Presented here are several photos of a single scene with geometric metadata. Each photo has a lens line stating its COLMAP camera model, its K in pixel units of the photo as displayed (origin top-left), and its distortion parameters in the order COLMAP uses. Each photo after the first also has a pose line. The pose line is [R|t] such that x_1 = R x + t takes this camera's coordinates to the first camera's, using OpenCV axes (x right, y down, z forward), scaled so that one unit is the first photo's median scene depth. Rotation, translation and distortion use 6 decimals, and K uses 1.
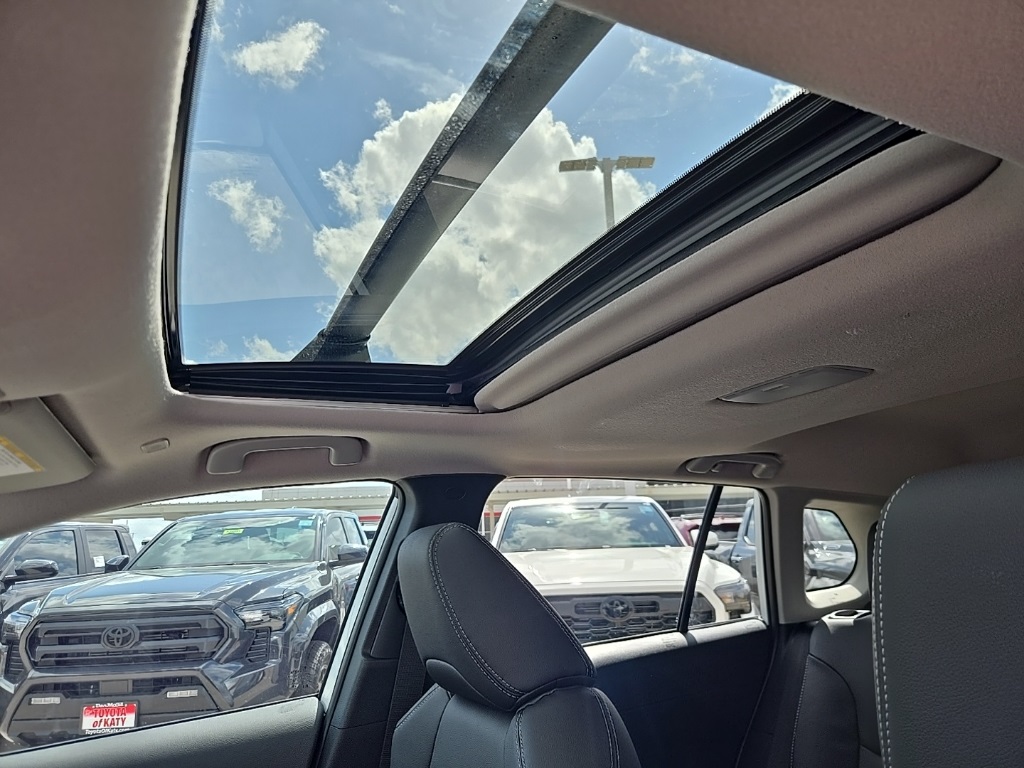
lens RADIAL K [[687.9, 0, 512.0], [0, 687.9, 384.0], [0, 0, 1]] dist [0.047084, -0.039239]
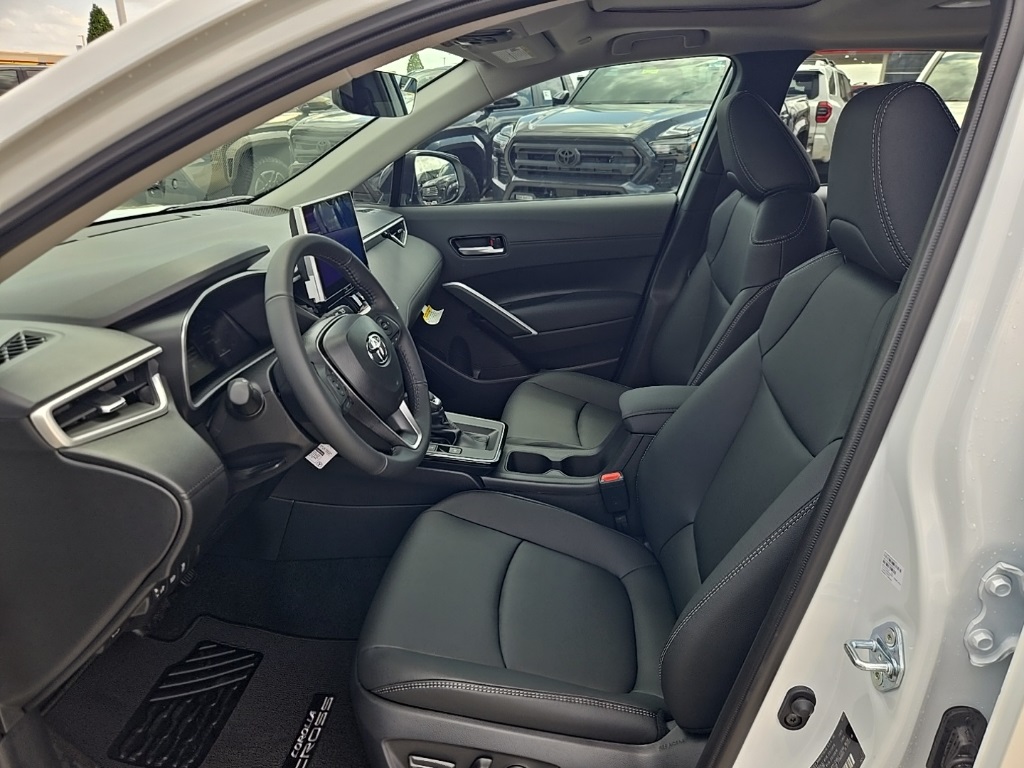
lens RADIAL K [[687.9, 0, 512.0], [0, 687.9, 384.0], [0, 0, 1]] dist [0.047084, -0.039239]
pose [[0.844921, 0.235338, -0.480337, 0.087020], [0.097843, 0.814858, 0.571343, -0.050425], [0.525865, -0.529738, 0.665465, -0.167371]]
